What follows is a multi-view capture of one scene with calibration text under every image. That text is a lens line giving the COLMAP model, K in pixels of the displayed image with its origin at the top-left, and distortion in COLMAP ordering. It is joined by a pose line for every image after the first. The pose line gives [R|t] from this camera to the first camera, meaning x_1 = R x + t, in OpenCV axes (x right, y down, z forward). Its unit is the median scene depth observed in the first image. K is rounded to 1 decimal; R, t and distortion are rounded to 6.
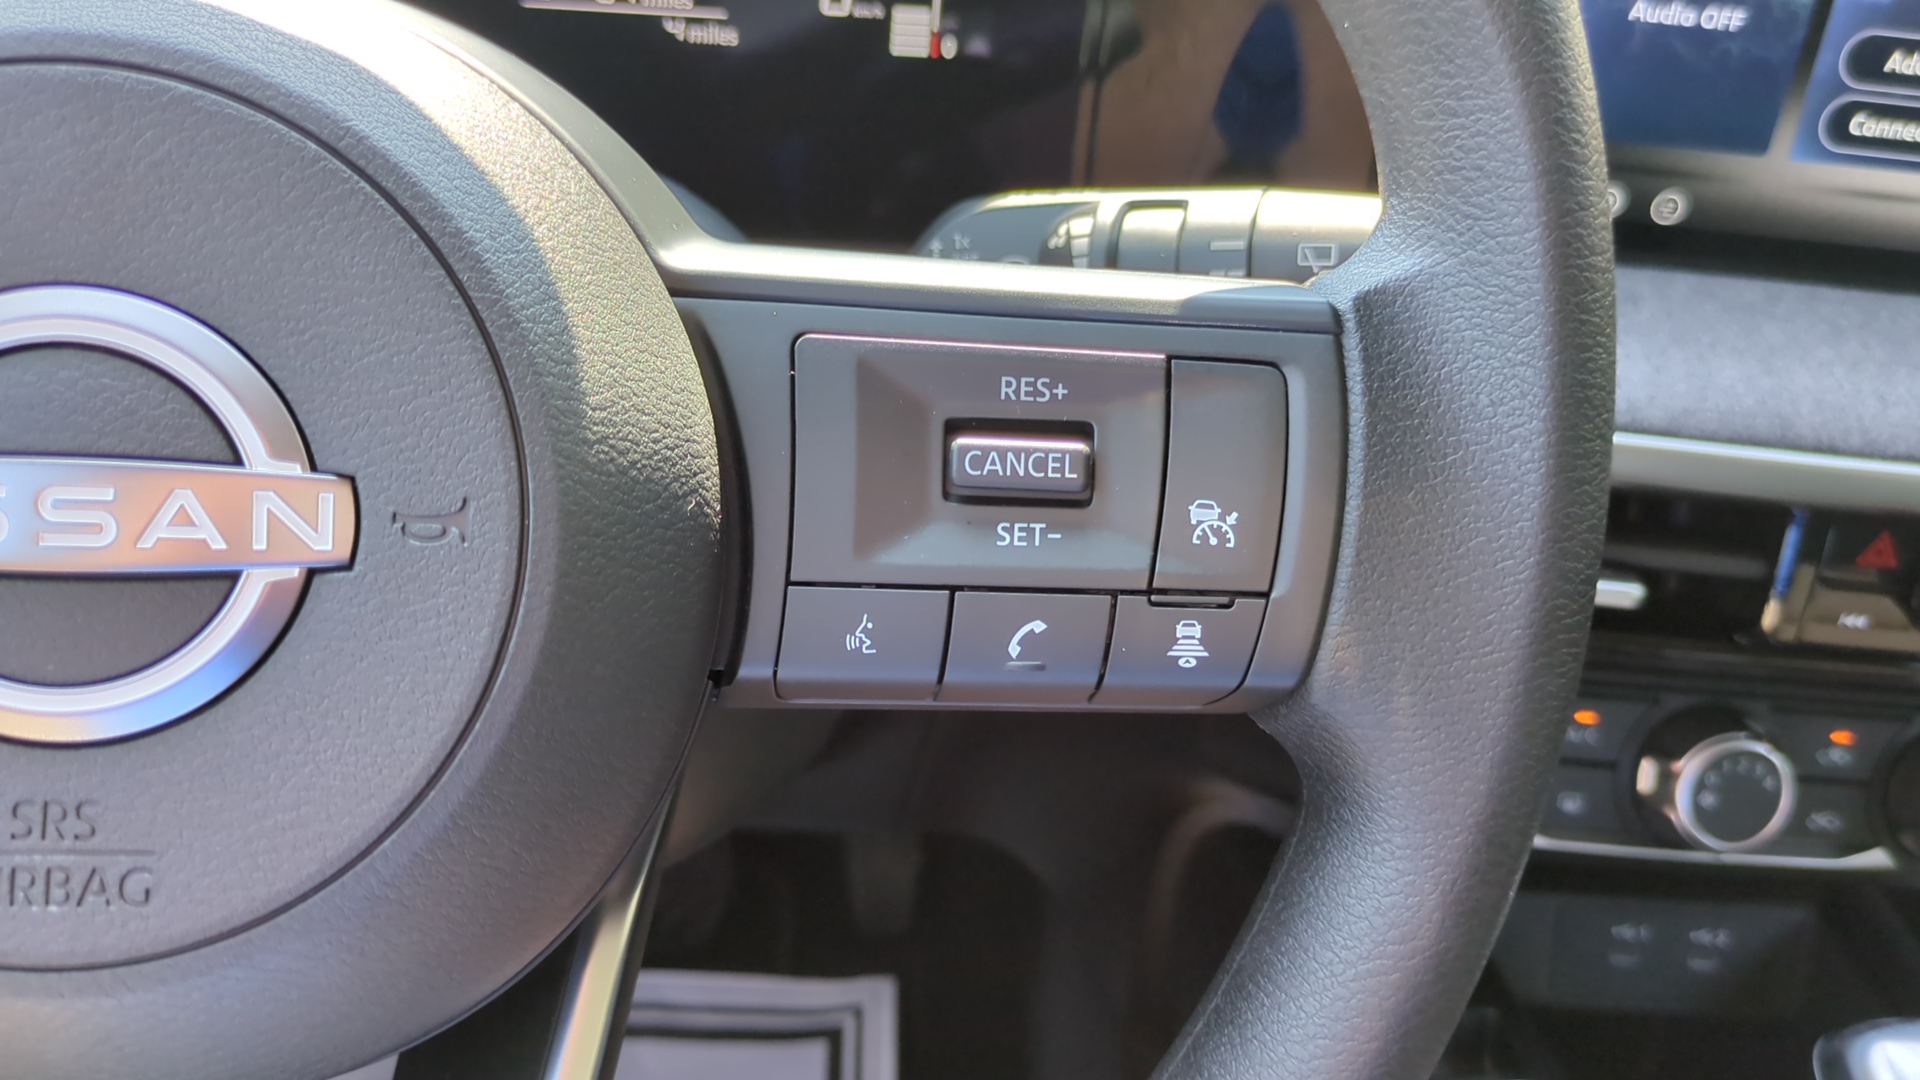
lens RADIAL K [[1667.6, 0, 960.0], [0, 1667.6, 540.0], [0, 0, 1]] dist [0.057997, -0.174755]
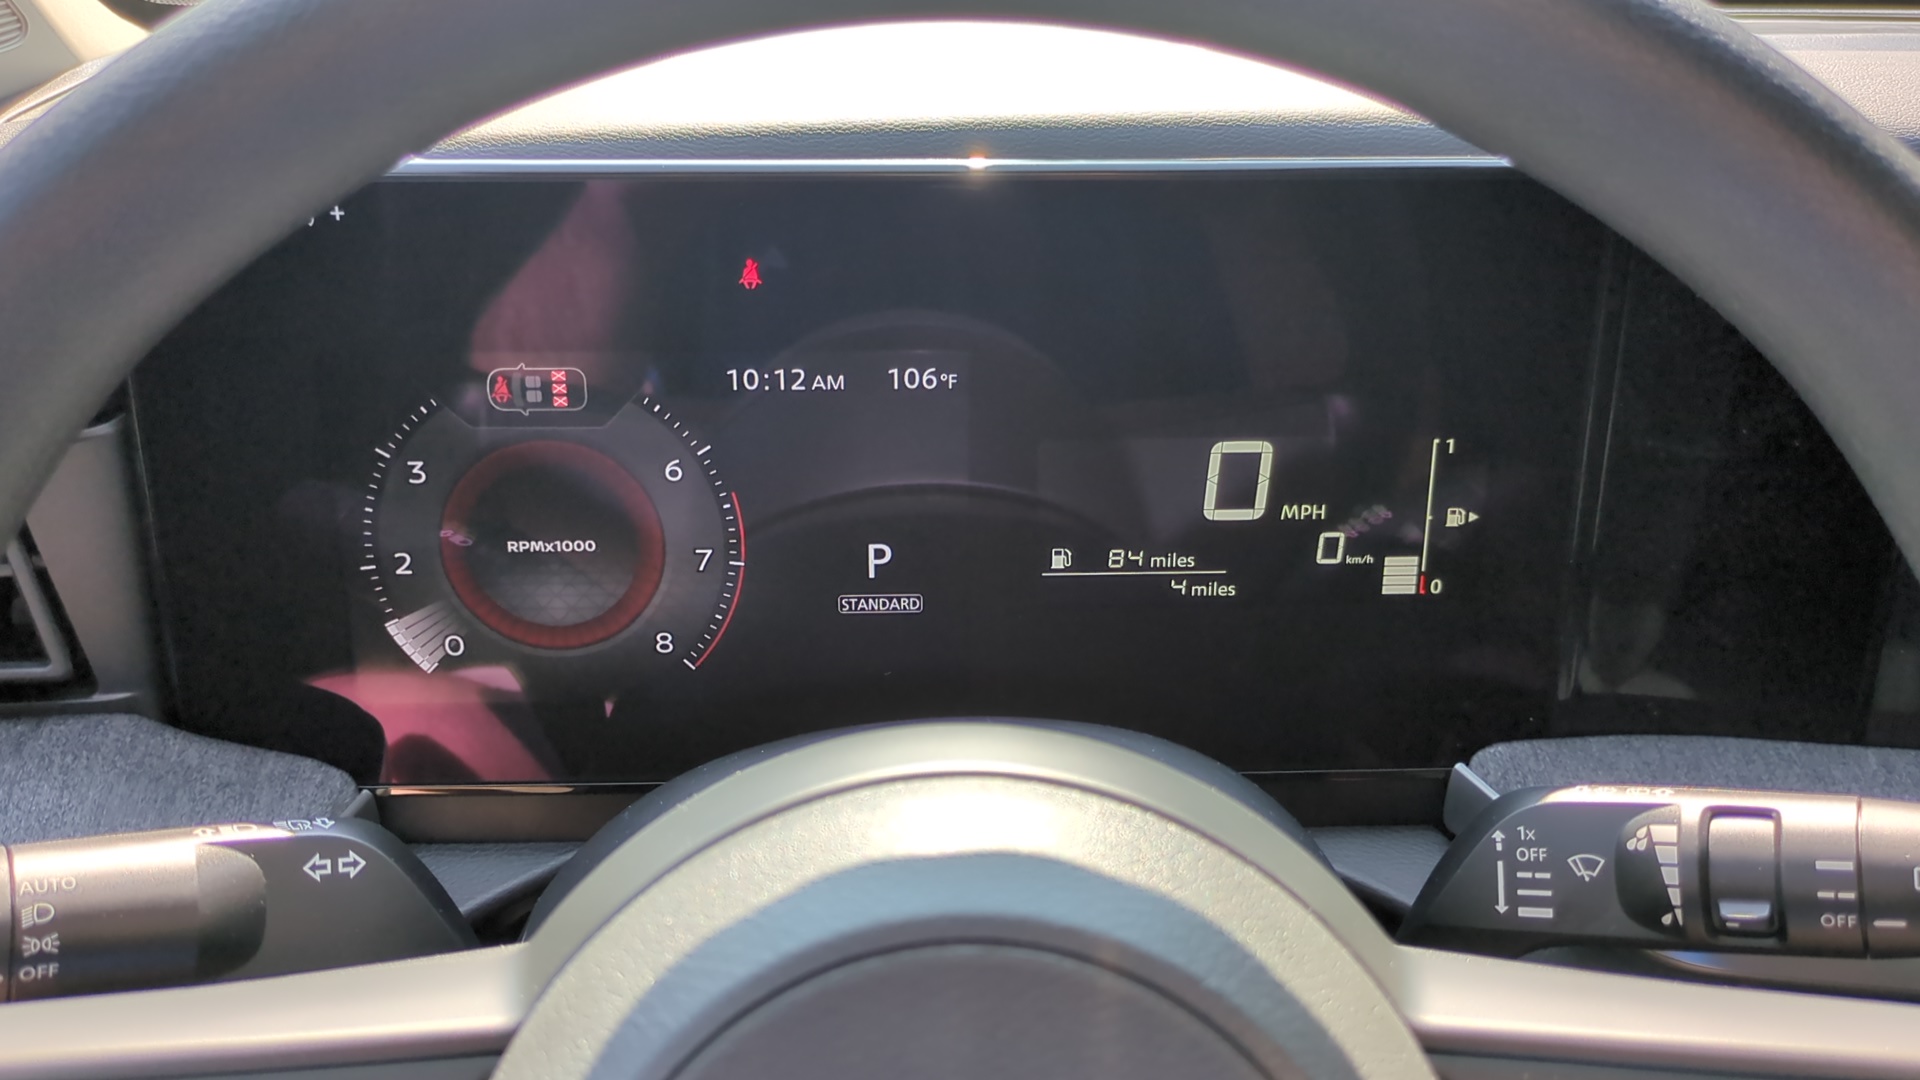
lens RADIAL K [[1667.6, 0, 960.0], [0, 1667.6, 540.0], [0, 0, 1]] dist [0.057997, -0.174755]
pose [[0.992243, -0.042440, -0.116845, -0.307577], [0.024685, 0.988468, -0.149406, -0.301364], [0.121838, 0.145363, 0.981848, -0.108250]]
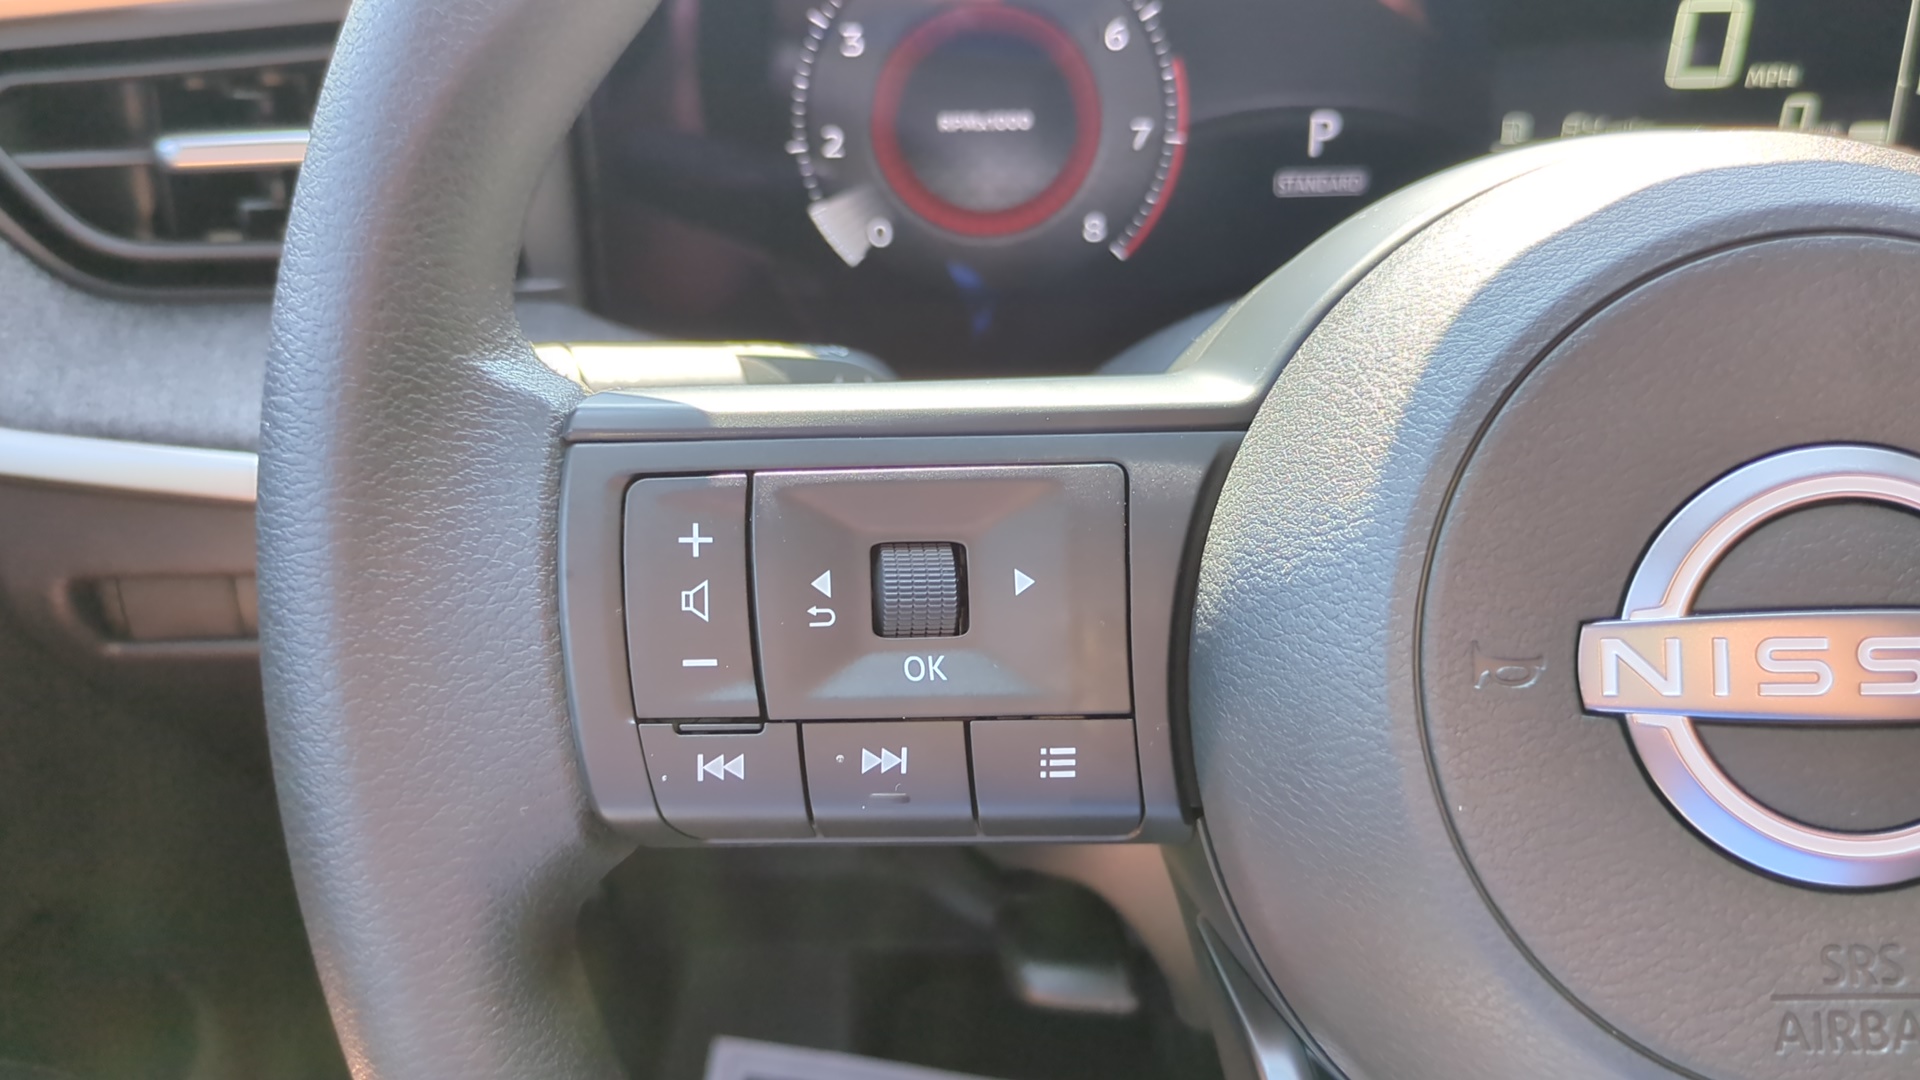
lens RADIAL K [[1667.6, 0, 960.0], [0, 1667.6, 540.0], [0, 0, 1]] dist [0.057997, -0.174755]
pose [[0.986963, -0.041296, -0.155562, -0.717878], [0.030936, 0.997175, -0.068445, -0.030192], [0.157949, 0.062741, 0.985452, -0.085753]]
